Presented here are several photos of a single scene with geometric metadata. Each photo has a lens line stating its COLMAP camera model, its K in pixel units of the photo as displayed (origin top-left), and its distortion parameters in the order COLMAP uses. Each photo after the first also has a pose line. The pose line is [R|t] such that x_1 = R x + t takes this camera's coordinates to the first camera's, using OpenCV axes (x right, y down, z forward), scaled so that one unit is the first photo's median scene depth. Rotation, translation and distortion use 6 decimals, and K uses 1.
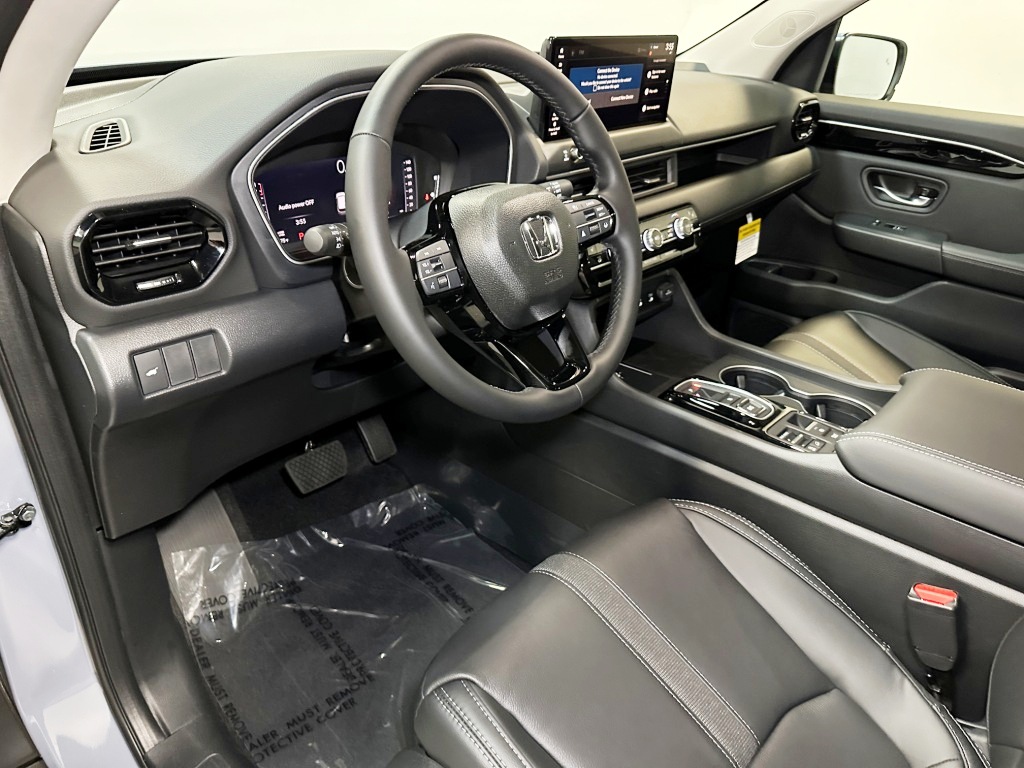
lens RADIAL K [[731.6, 0, 510.6], [0, 731.6, 386.1], [0, 0, 1]] dist [0.021446, -0.029327]
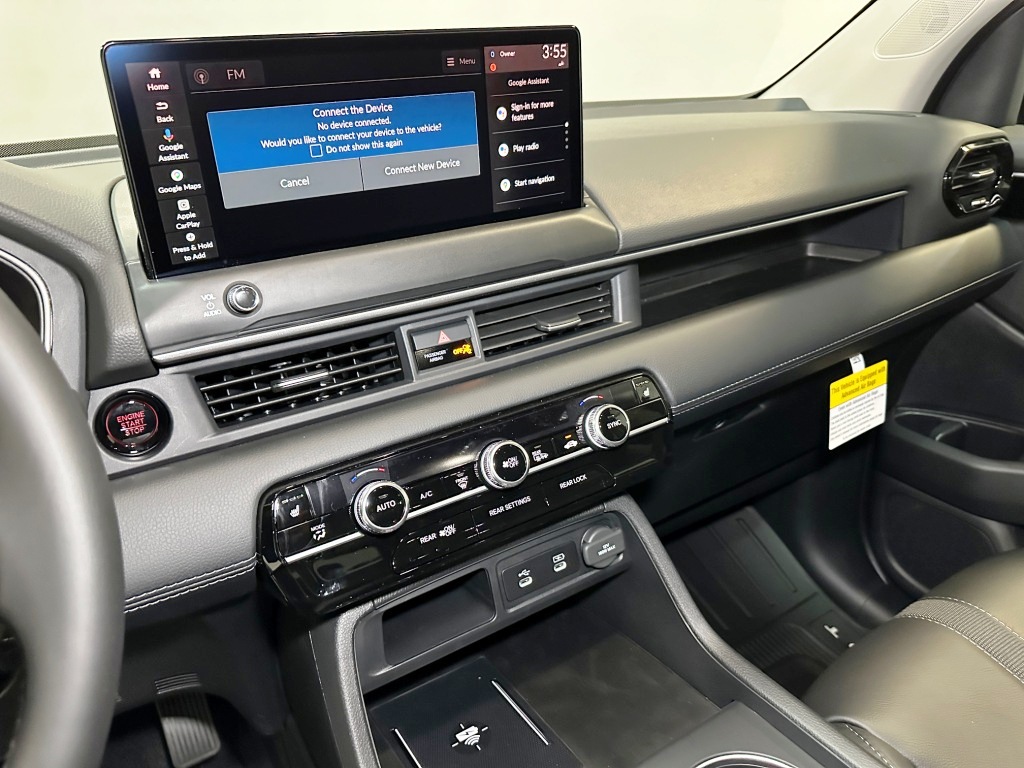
lens RADIAL K [[731.6, 0, 514.4], [0, 731.6, 379.6], [0, 0, 1]] dist [0.021446, -0.029327]
pose [[0.954917, 0.005144, -0.296830, 0.295313], [-0.036864, 0.994166, -0.101366, -0.184756], [0.294576, 0.107738, 0.949535, 0.509860]]
